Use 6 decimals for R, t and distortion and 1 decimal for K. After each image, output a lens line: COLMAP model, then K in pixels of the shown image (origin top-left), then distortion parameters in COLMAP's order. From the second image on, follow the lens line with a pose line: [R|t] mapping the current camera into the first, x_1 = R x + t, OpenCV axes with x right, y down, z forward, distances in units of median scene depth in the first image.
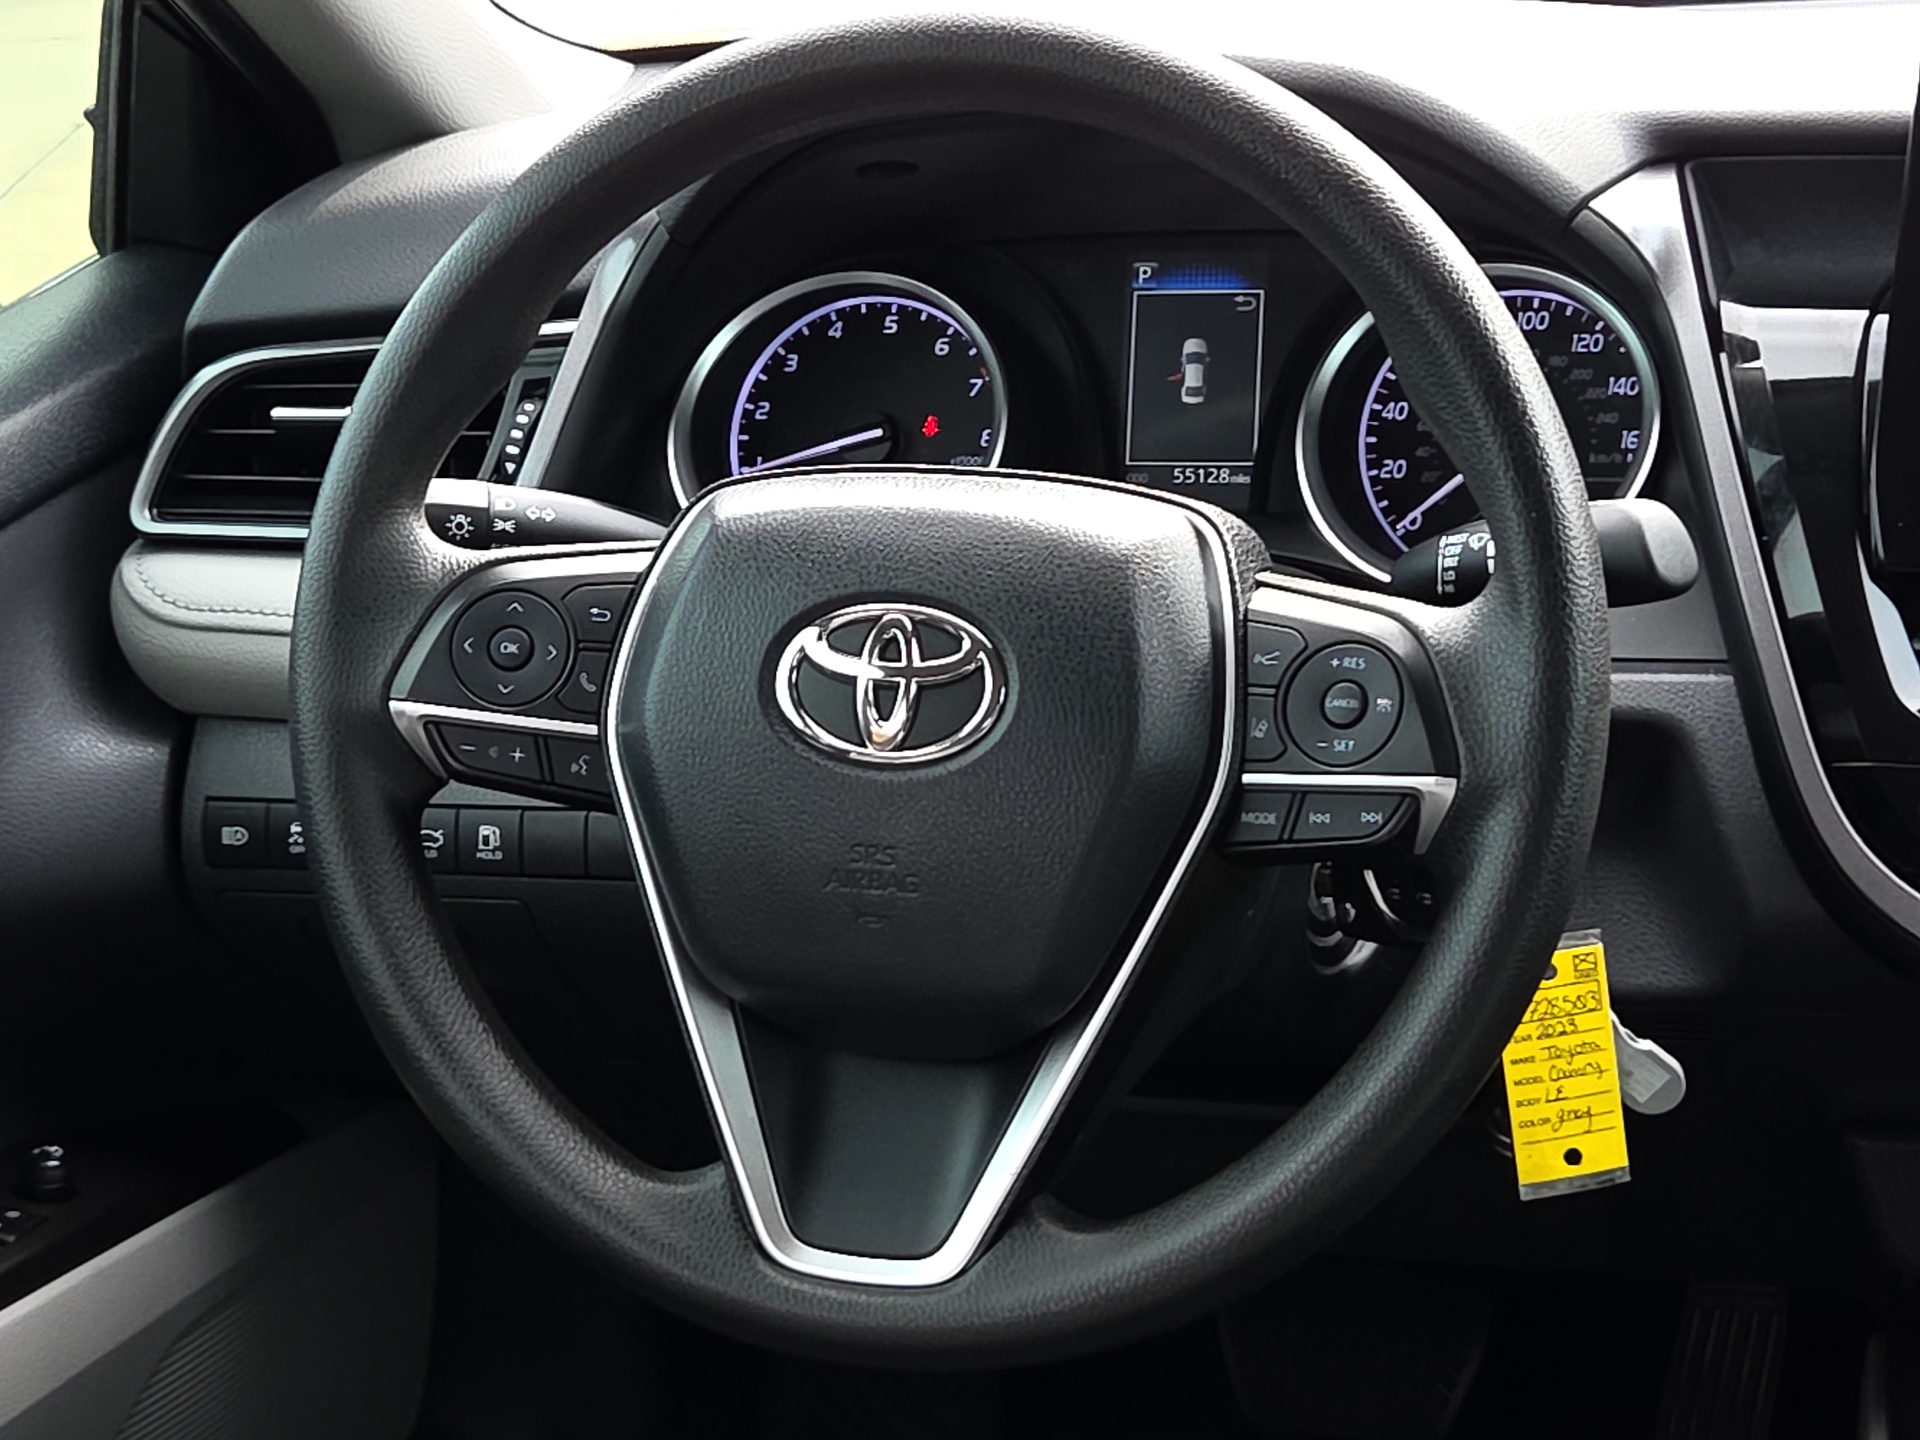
lens RADIAL K [[3803.5, 0, 889.9], [0, 3803.5, 708.7], [0, 0, 1]] dist [0.101121, 0.217138]
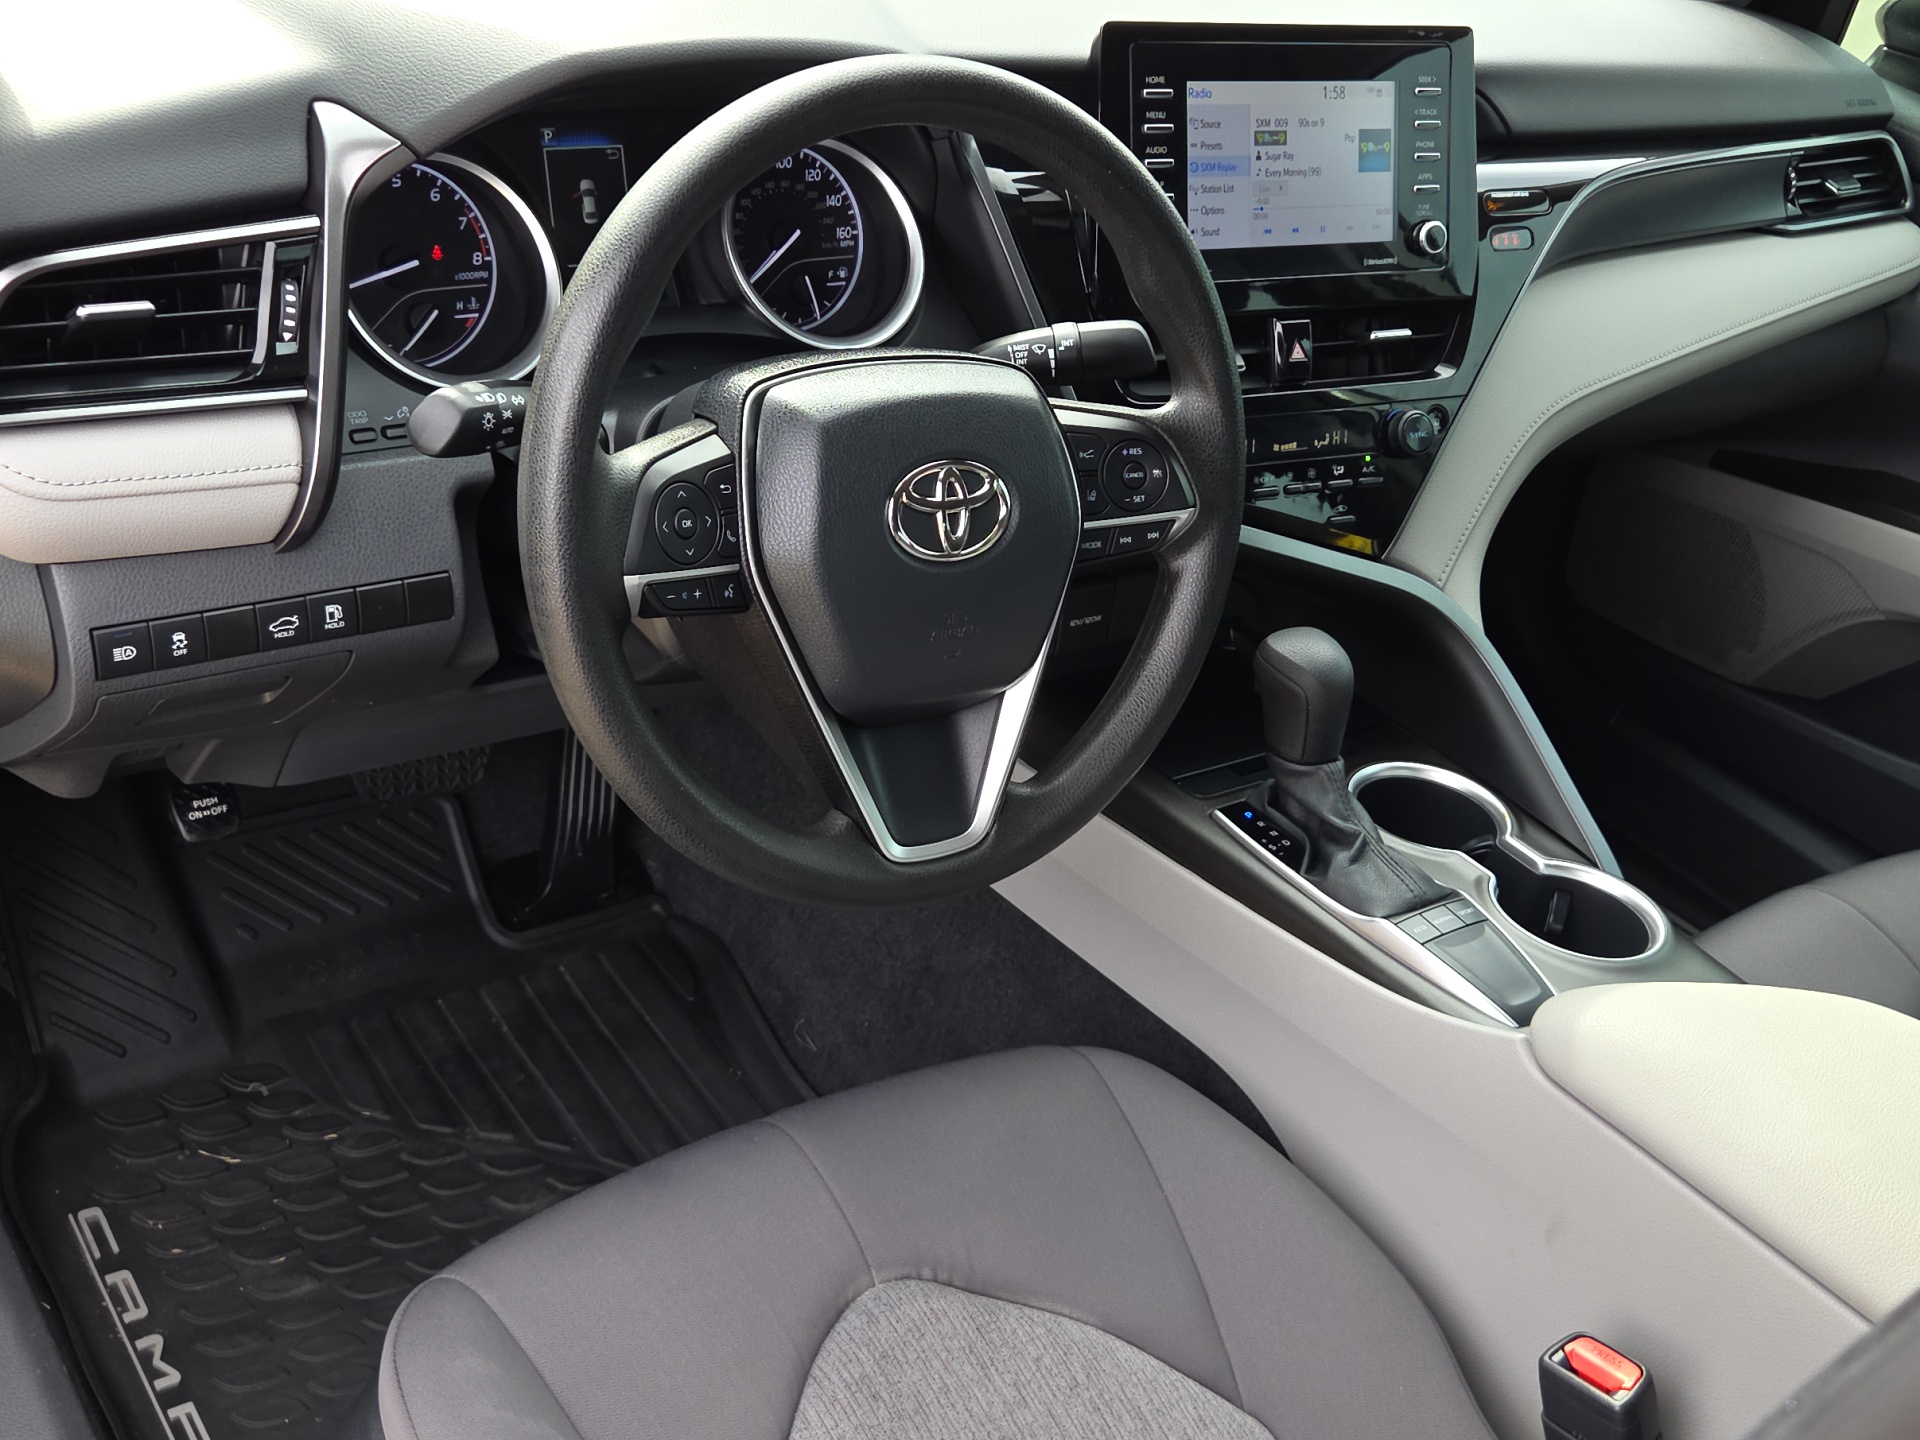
lens RADIAL K [[2142.4, 0, 960.0], [0, 2142.4, 720.0], [0, 0, 1]] dist [0.071416, 0.003749]
pose [[0.600820, -0.273682, 0.751075, -0.618785], [0.034566, 0.947582, 0.317636, -0.185331], [-0.798637, -0.164880, 0.578786, 0.396050]]
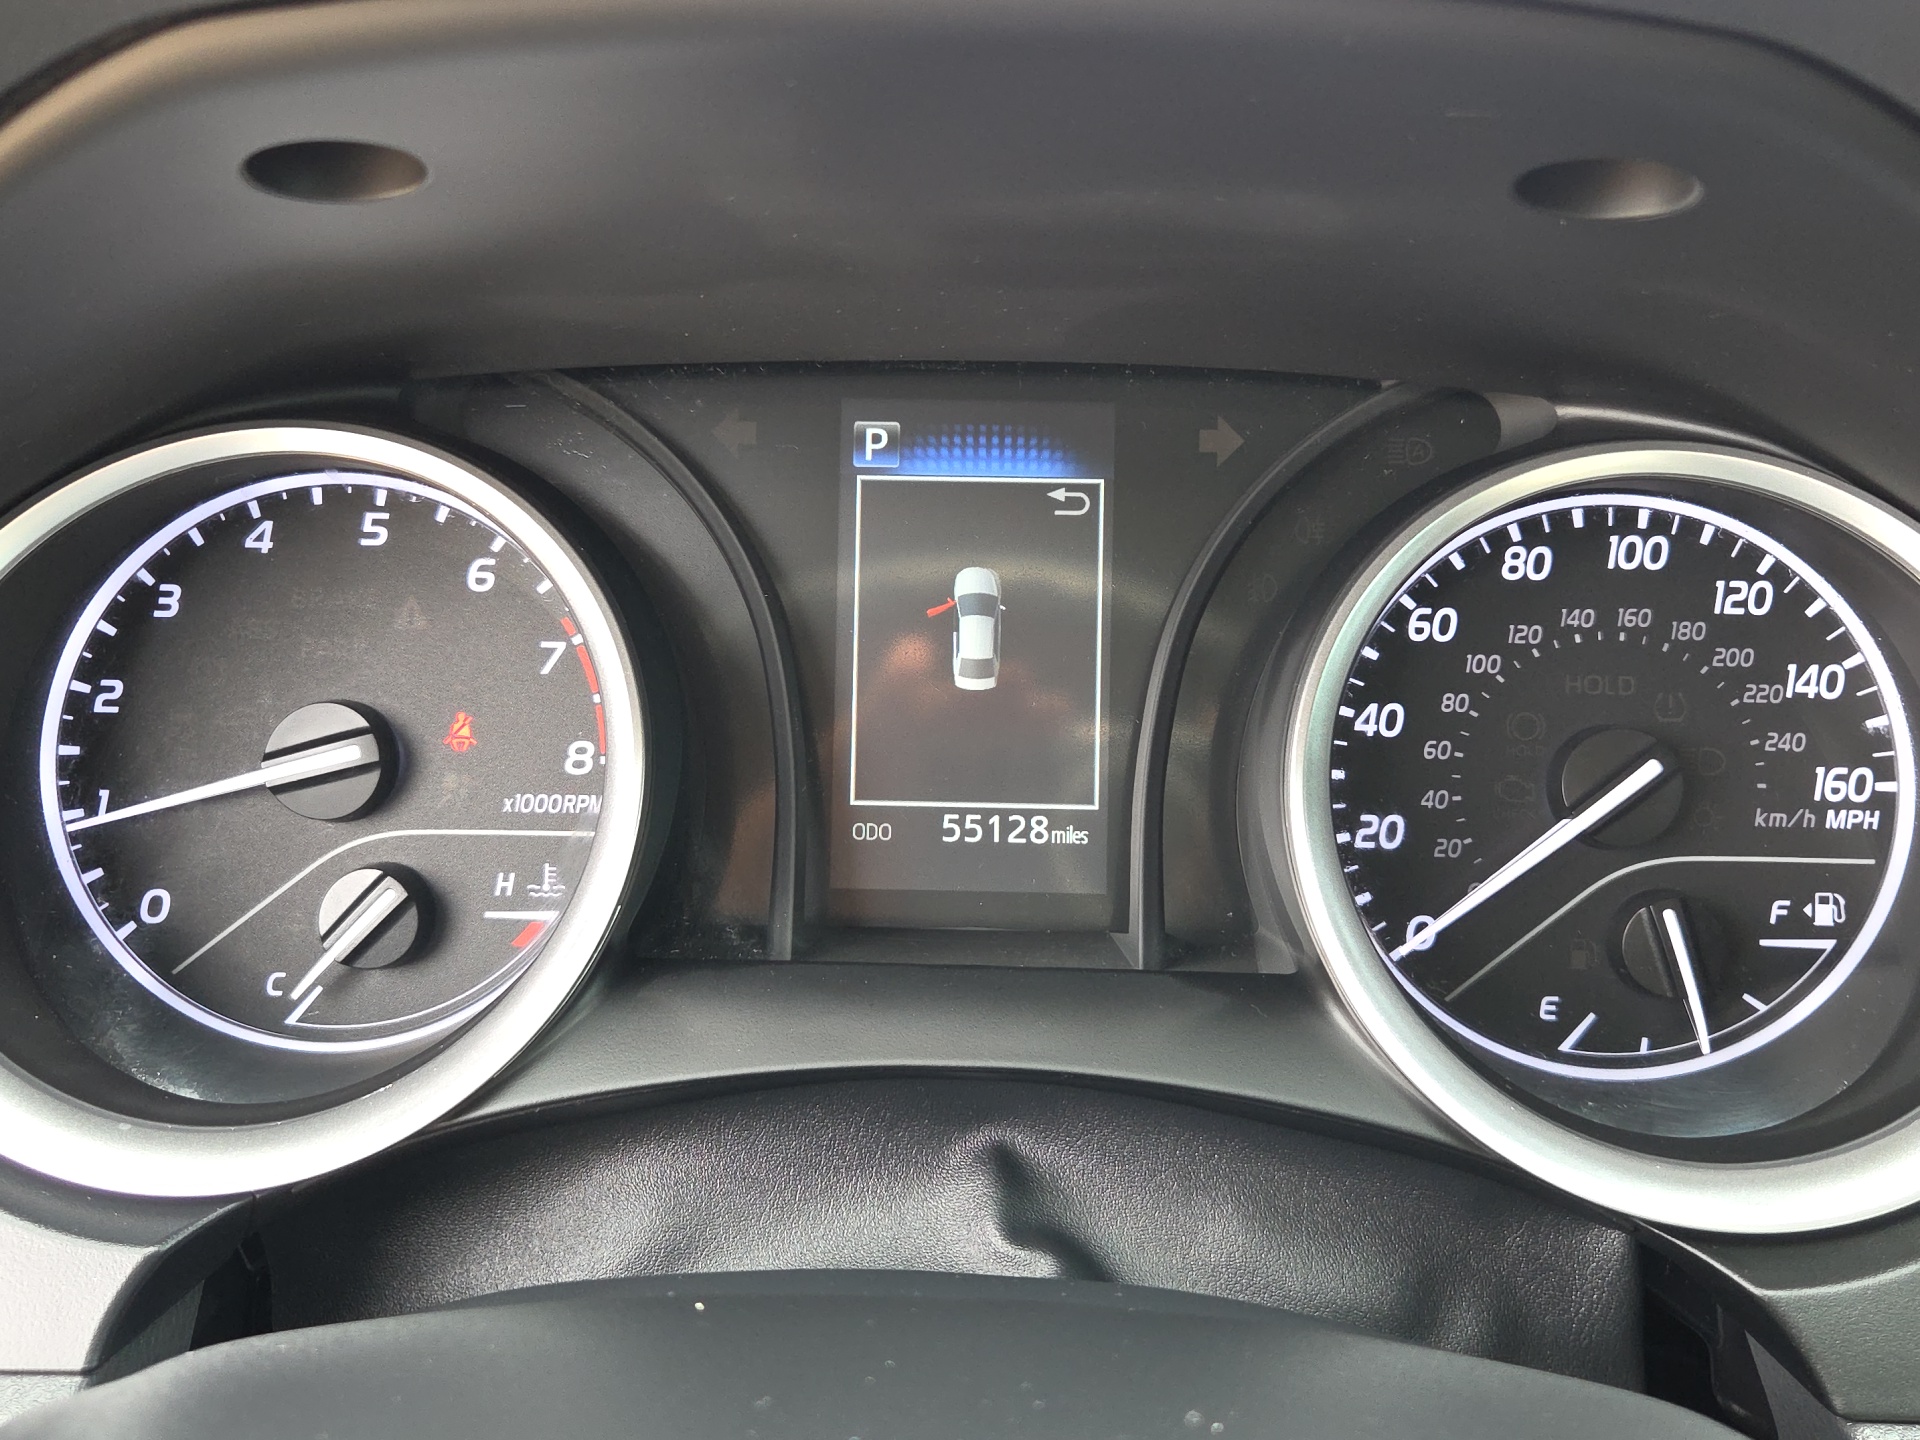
lens RADIAL K [[1787.7, 0, 960.1], [0, 1787.7, 695.3], [0, 0, 1]] dist [0.048481, -0.012967]
pose [[0.960204, -0.023720, 0.278292, 0.009365], [0.006863, 0.998090, 0.061394, -0.108838], [-0.279217, -0.057041, 0.958532, 0.874442]]
